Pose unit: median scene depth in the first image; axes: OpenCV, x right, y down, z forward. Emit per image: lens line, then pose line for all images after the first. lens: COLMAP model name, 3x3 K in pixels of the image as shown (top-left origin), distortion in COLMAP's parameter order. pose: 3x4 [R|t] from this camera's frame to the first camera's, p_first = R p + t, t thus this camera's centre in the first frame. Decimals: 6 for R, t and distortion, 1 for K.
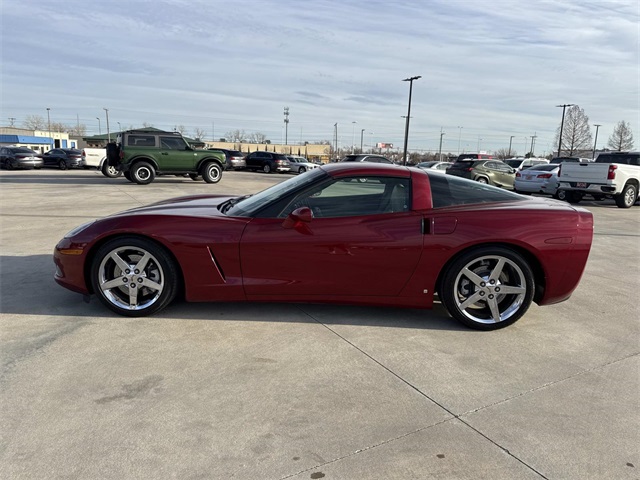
lens RADIAL K [[471.2, 0, 320.0], [0, 471.2, 240.0], [0, 0, 1]] dist [-0.023724, 0.000327]
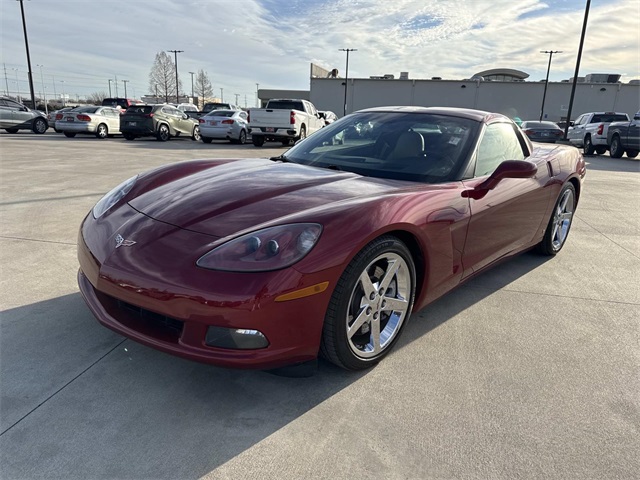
lens RADIAL K [[471.2, 0, 320.0], [0, 471.2, 240.0], [0, 0, 1]] dist [-0.023724, 0.000327]
pose [[0.634016, -0.195850, 0.748109, -0.242653], [0.111266, 0.980436, 0.162375, -0.028900], [-0.765274, -0.019709, 0.643403, 0.186343]]
